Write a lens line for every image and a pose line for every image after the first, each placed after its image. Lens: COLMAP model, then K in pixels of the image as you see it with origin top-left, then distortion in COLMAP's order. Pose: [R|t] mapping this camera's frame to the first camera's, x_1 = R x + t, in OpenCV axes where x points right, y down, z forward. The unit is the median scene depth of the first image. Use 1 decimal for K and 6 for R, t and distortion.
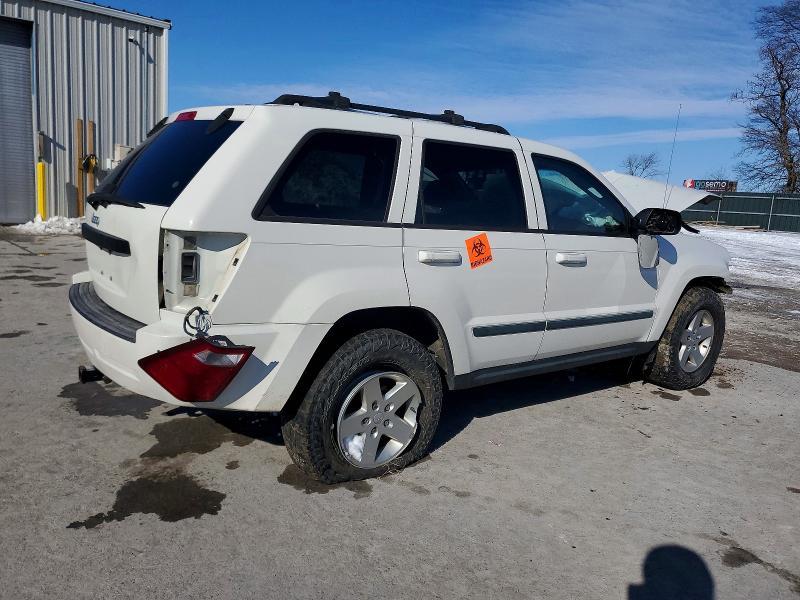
lens RADIAL K [[625.4, 0, 401.9], [0, 625.4, 313.7], [0, 0, 1]] dist [0.011412, -0.007609]
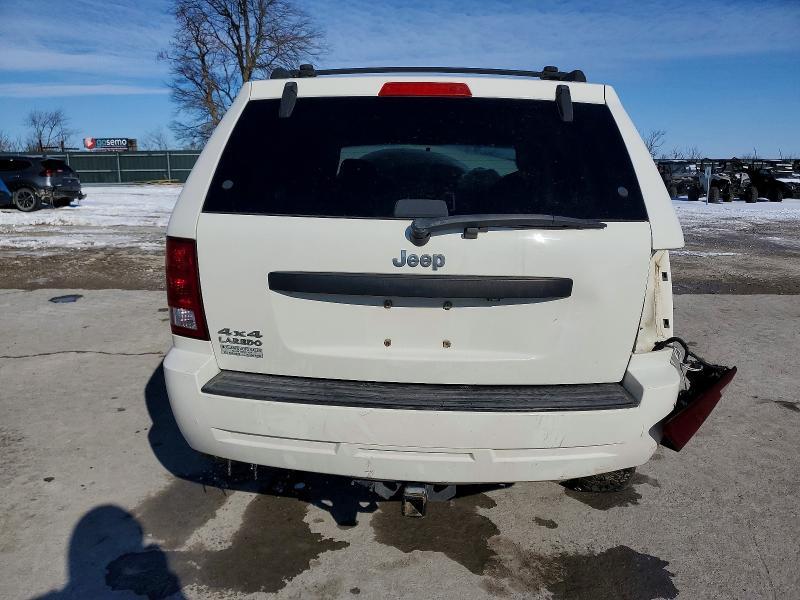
lens RADIAL K [[625.4, 0, 401.9], [0, 625.4, 313.7], [0, 0, 1]] dist [0.011412, -0.007609]
pose [[0.631911, -0.230847, 0.739864, -0.722727], [0.183598, 0.972027, 0.146475, -0.141286], [-0.752981, 0.043278, 0.656618, 0.451484]]
